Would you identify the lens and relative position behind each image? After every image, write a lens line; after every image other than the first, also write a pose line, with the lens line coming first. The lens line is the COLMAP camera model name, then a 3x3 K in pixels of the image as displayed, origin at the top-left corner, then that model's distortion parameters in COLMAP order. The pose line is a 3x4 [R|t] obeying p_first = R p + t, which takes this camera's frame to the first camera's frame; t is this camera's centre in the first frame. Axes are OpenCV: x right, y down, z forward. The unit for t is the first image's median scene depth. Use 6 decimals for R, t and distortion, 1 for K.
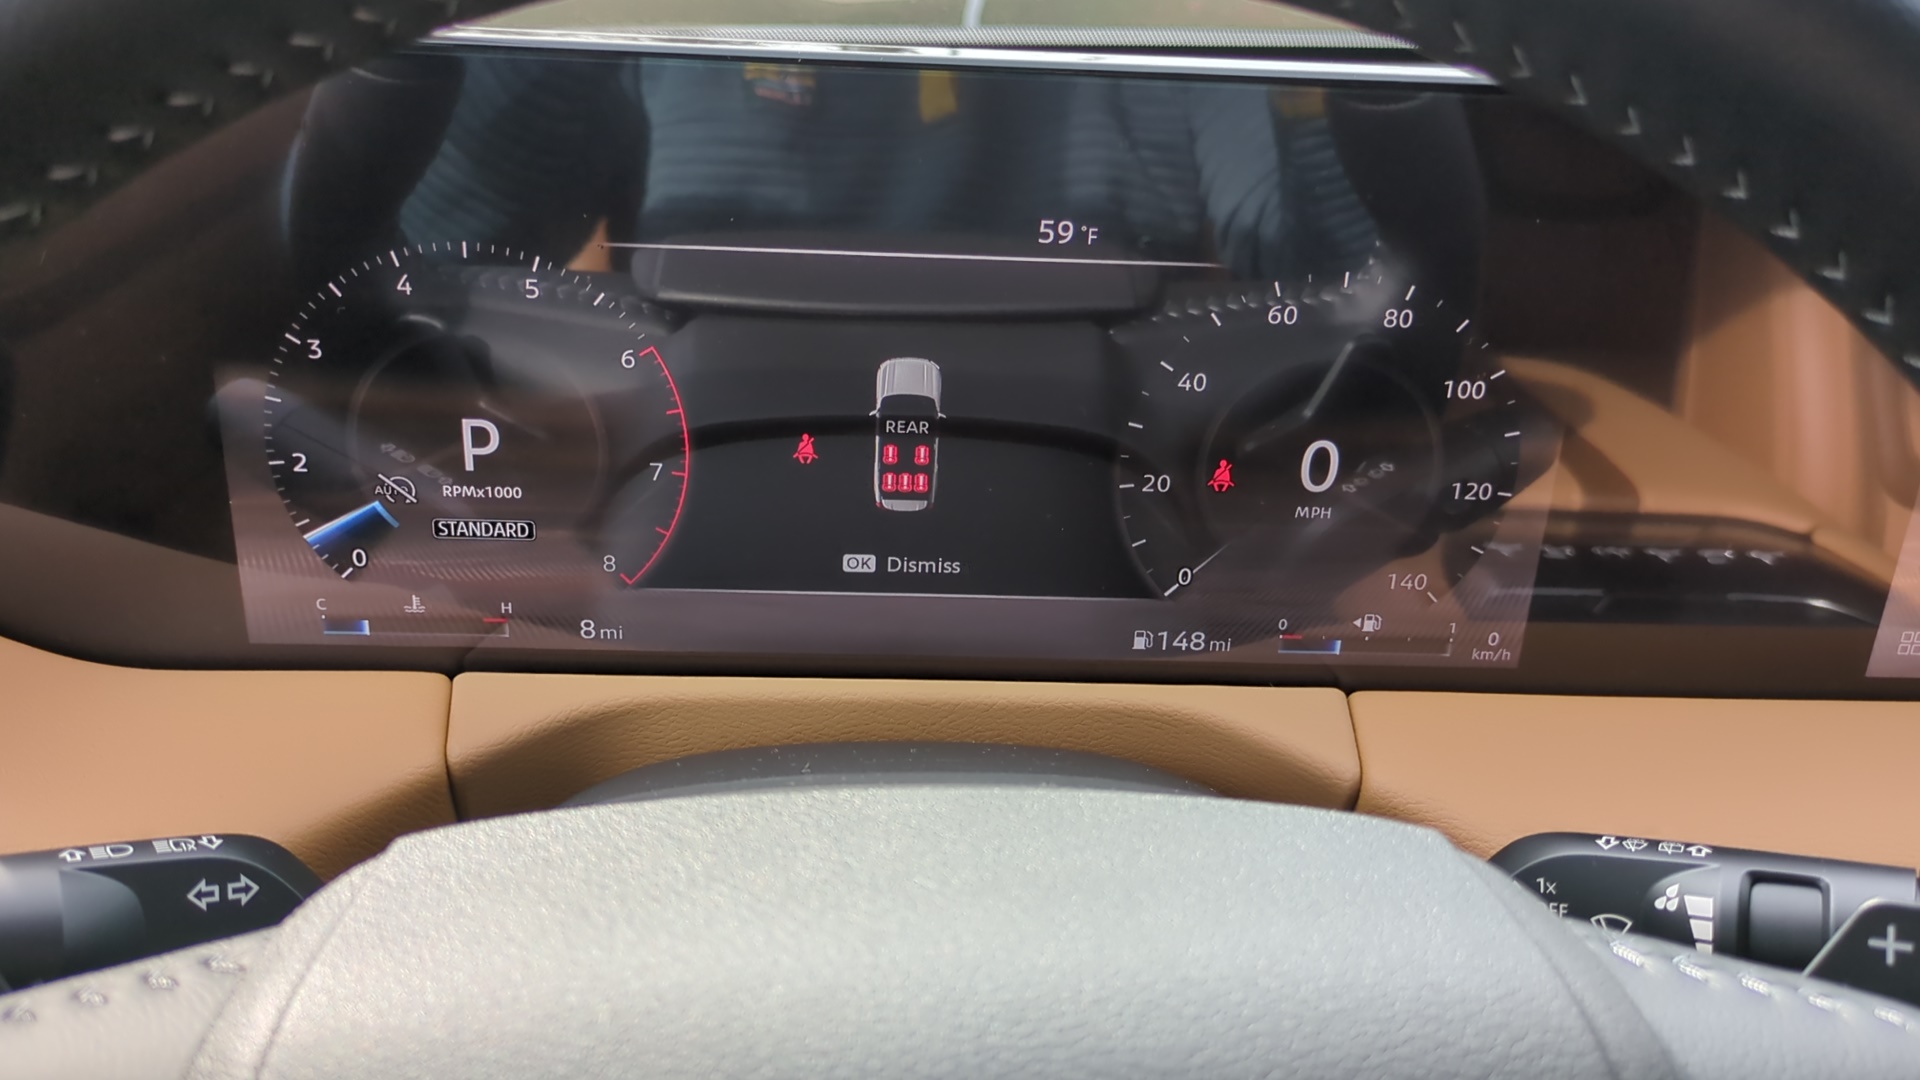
lens RADIAL K [[1626.6, 0, 960.3], [0, 1626.6, 537.6], [0, 0, 1]] dist [0.020478, 0.015786]
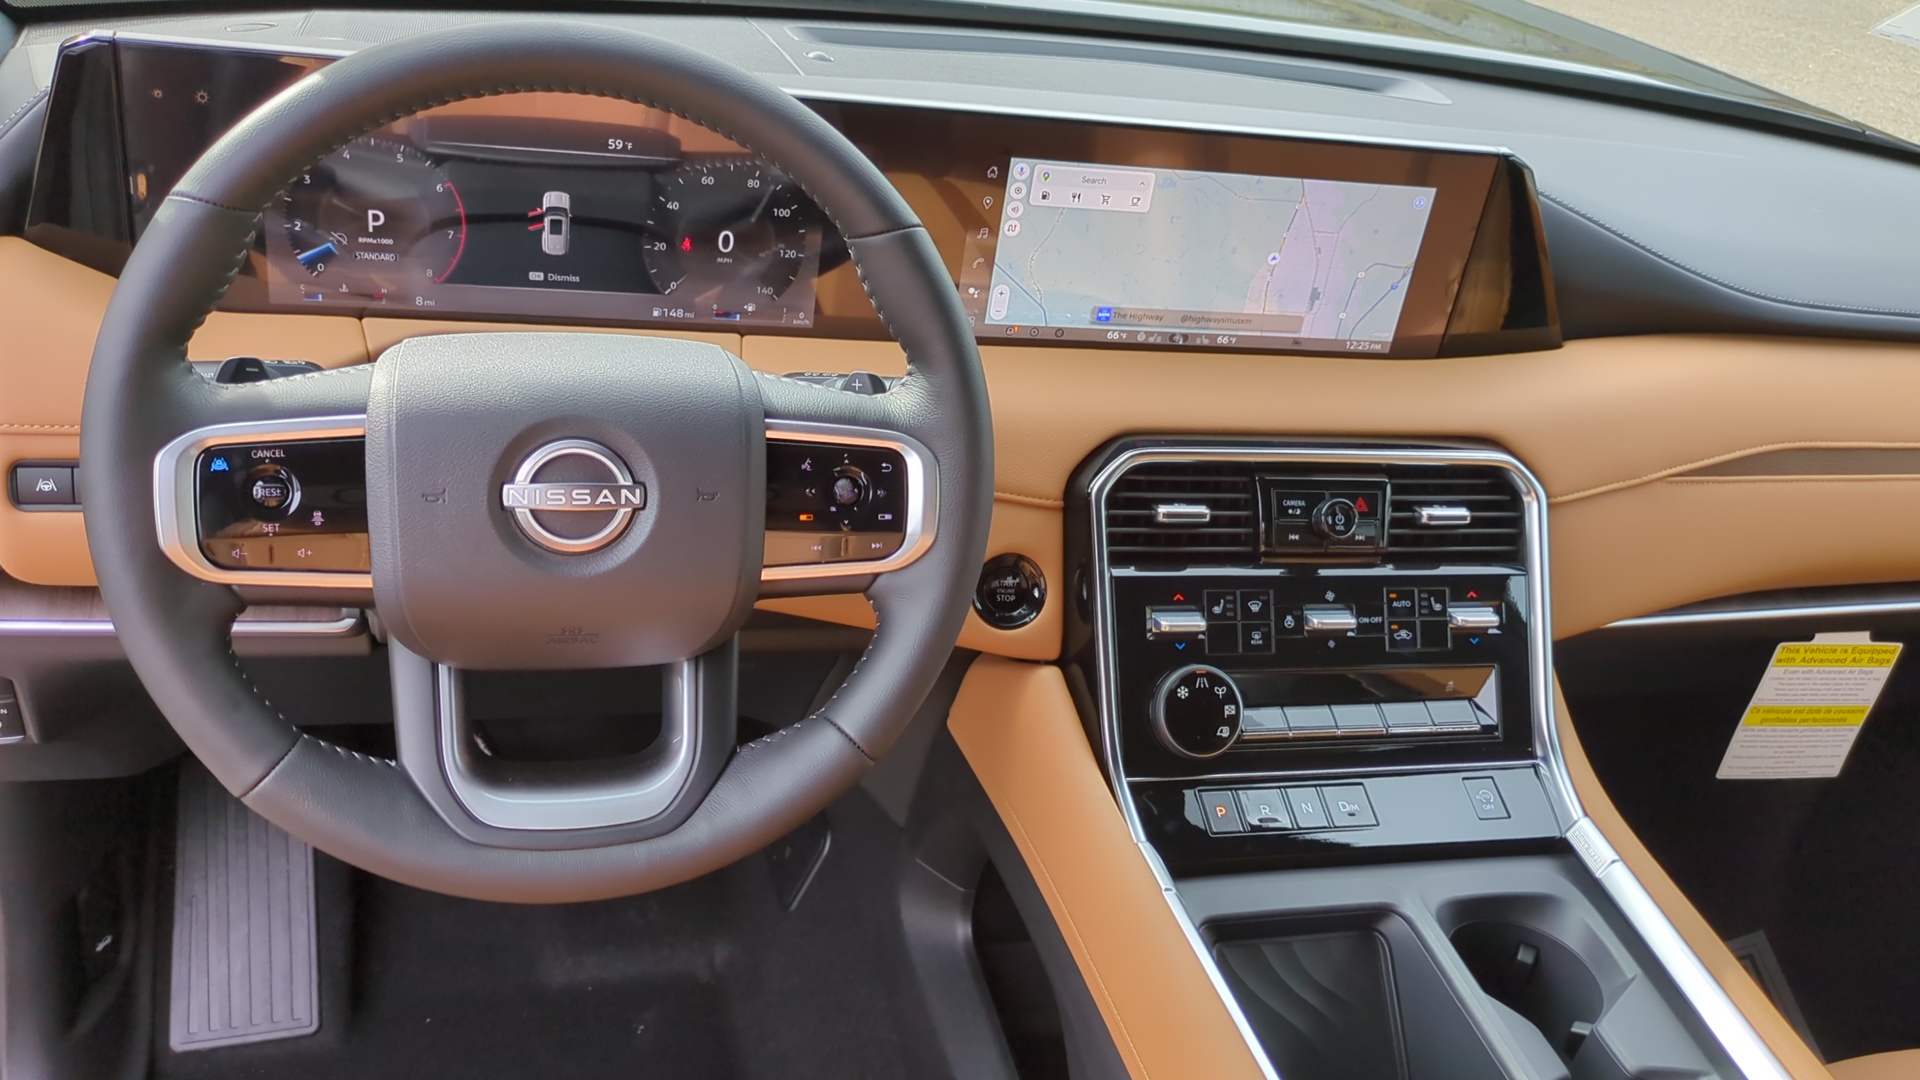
lens RADIAL K [[1626.6, 0, 962.5], [0, 1626.6, 526.0], [0, 0, 1]] dist [0.020478, 0.015786]
pose [[0.977763, -0.006281, 0.209618, 0.048416], [-0.017667, 0.993531, 0.112179, 0.103716], [-0.208967, -0.113388, 0.971327, -1.561059]]
